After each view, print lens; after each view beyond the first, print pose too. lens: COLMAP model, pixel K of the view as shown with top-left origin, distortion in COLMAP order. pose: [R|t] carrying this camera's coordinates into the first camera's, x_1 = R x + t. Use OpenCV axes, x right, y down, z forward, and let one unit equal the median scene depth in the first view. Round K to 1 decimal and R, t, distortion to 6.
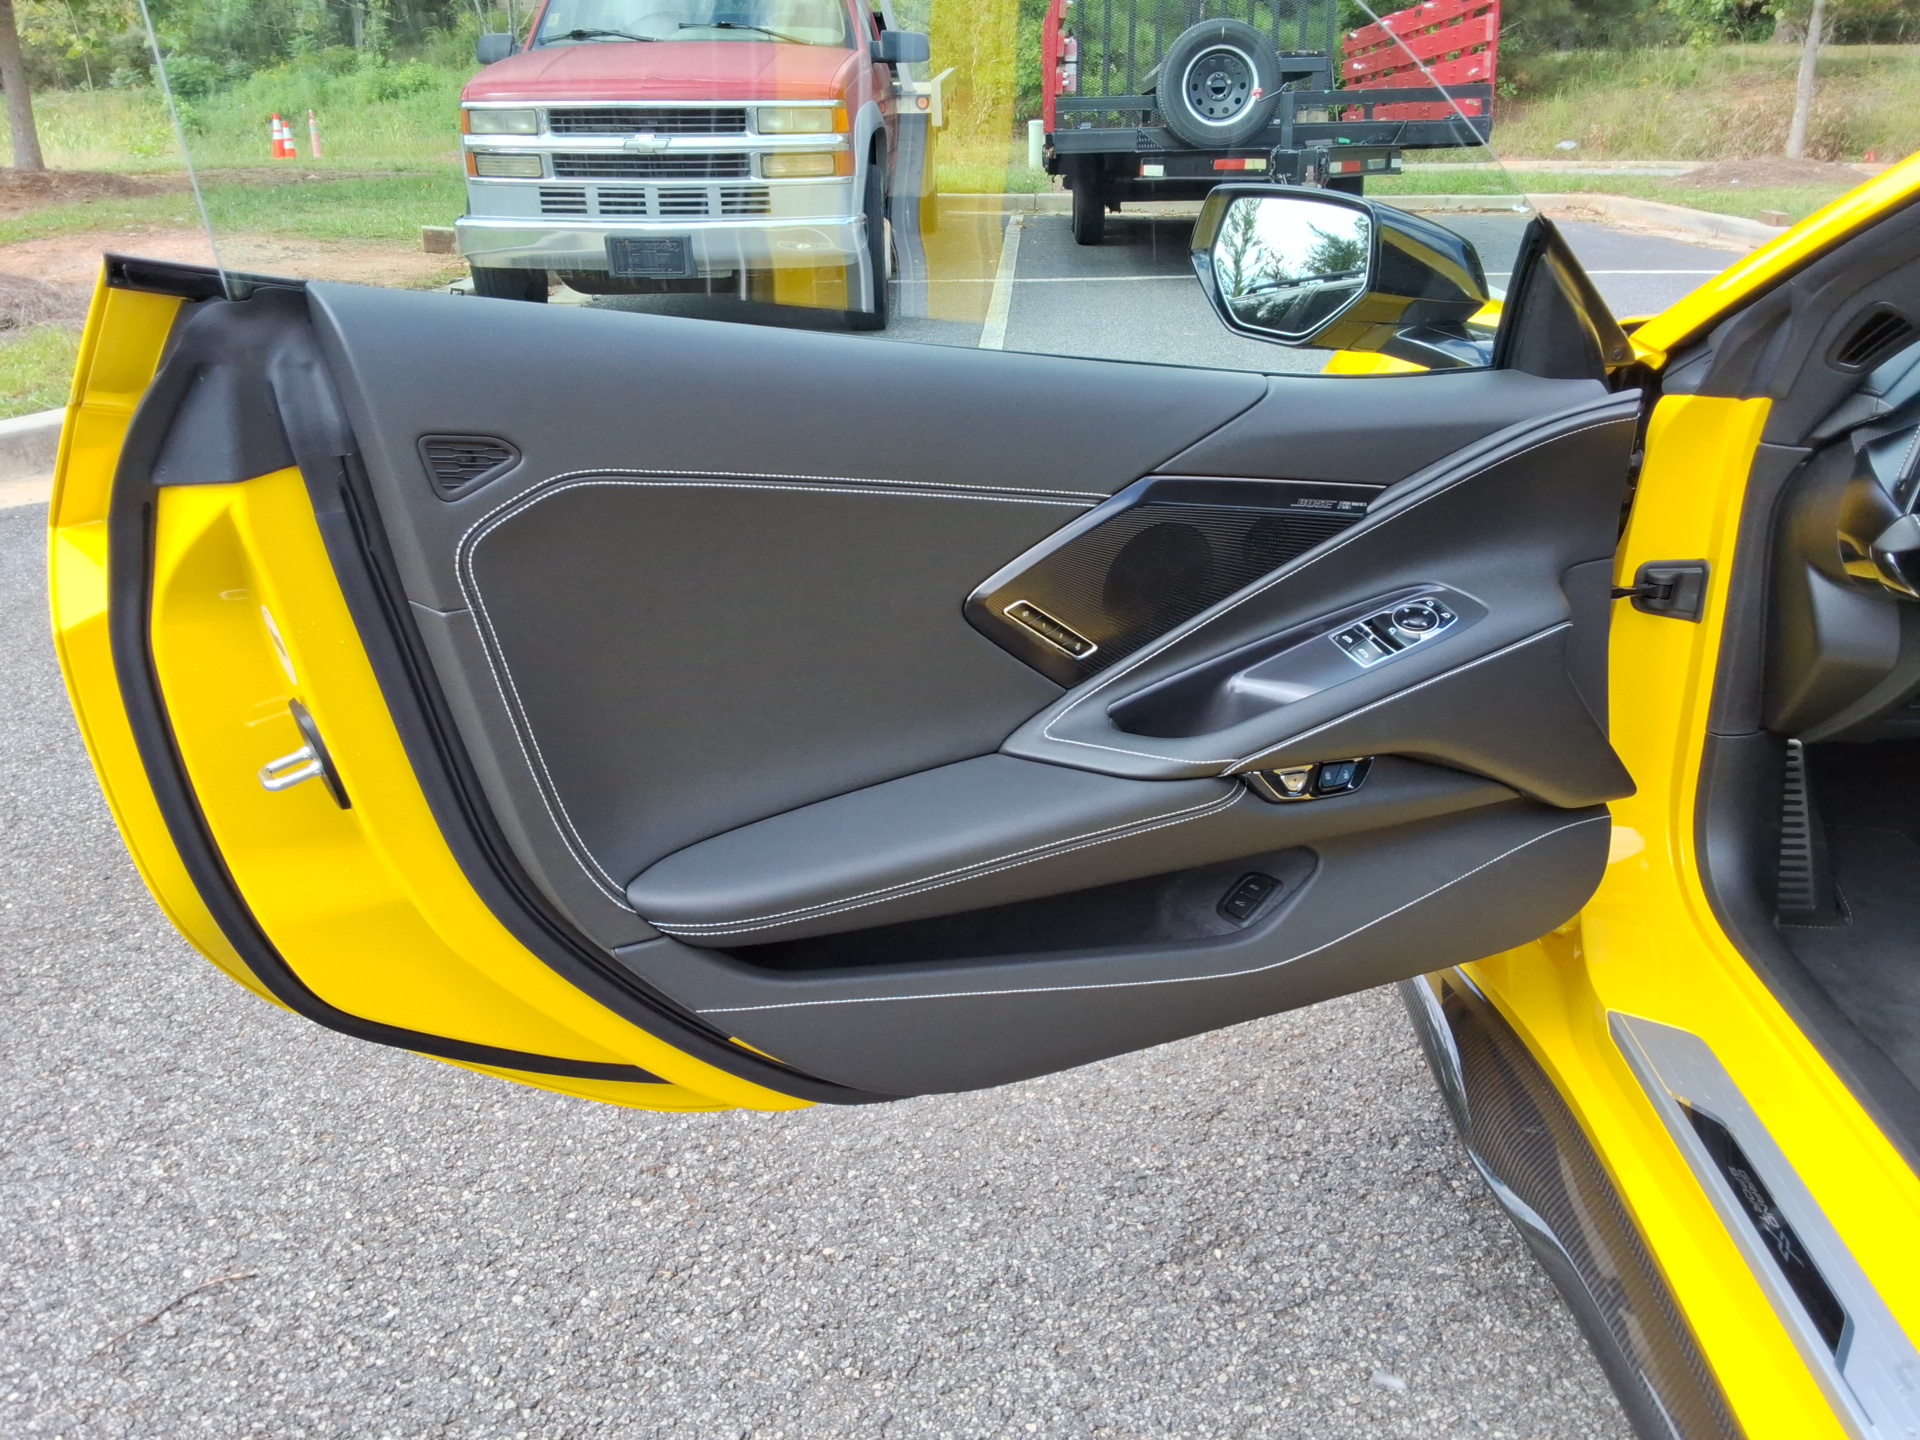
lens RADIAL K [[1536.6, 0, 967.5], [0, 1536.6, 702.5], [0, 0, 1]] dist [0.120461, -0.172079]
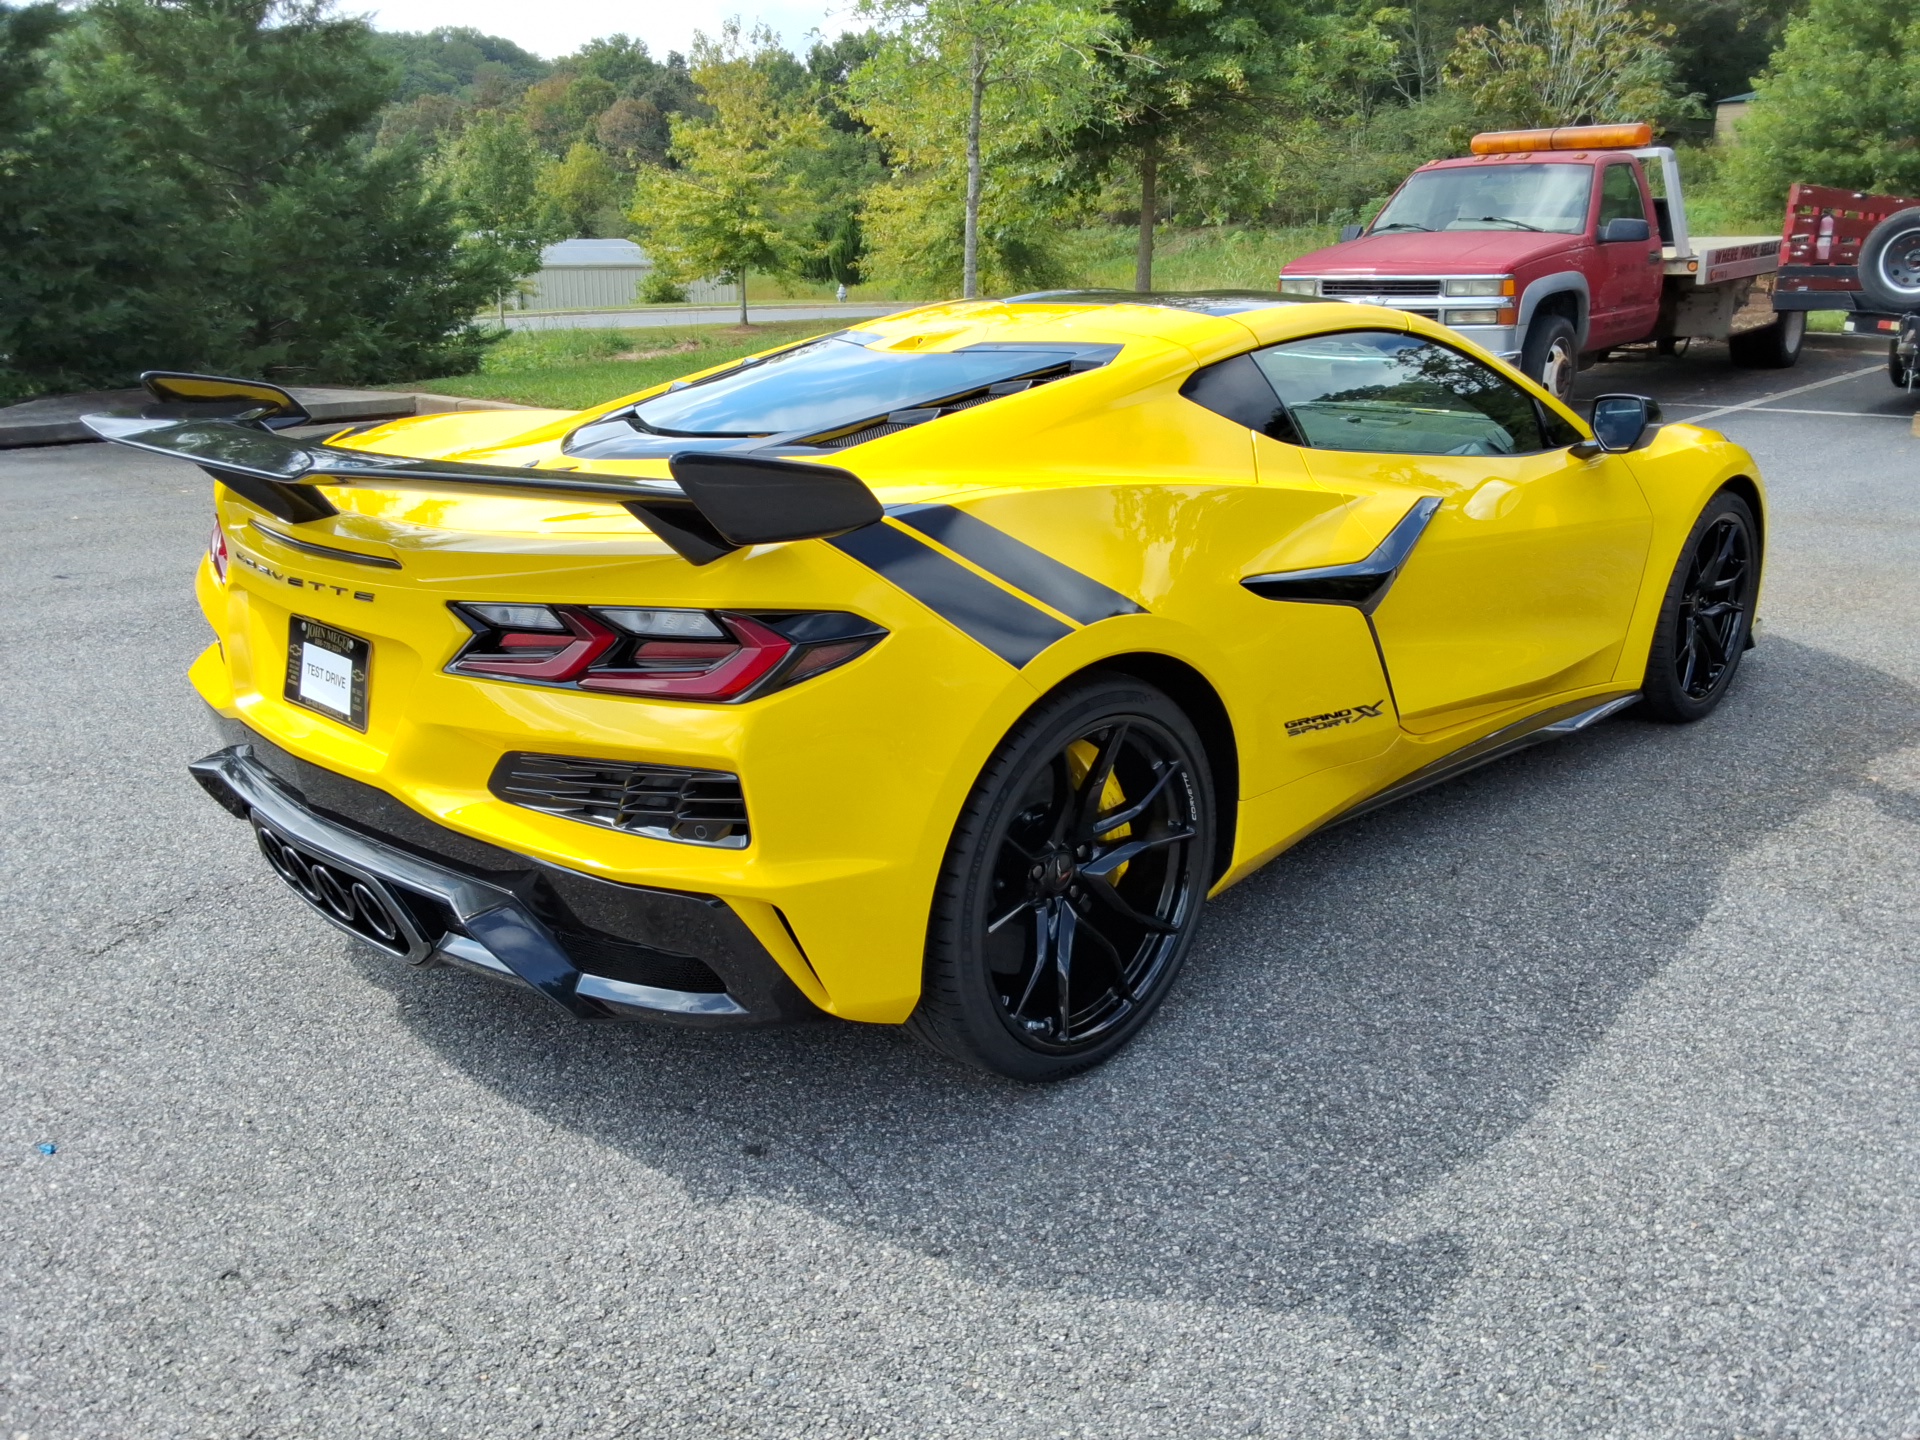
lens RADIAL K [[1539.2, 0, 982.1], [0, 1539.2, 703.7], [0, 0, 1]] dist [0.138313, -0.229095]
pose [[0.755254, 0.189206, -0.627529, 0.254434], [-0.231733, 0.972673, 0.014371, 0.045315], [0.613100, 0.134565, 0.778461, -0.181421]]
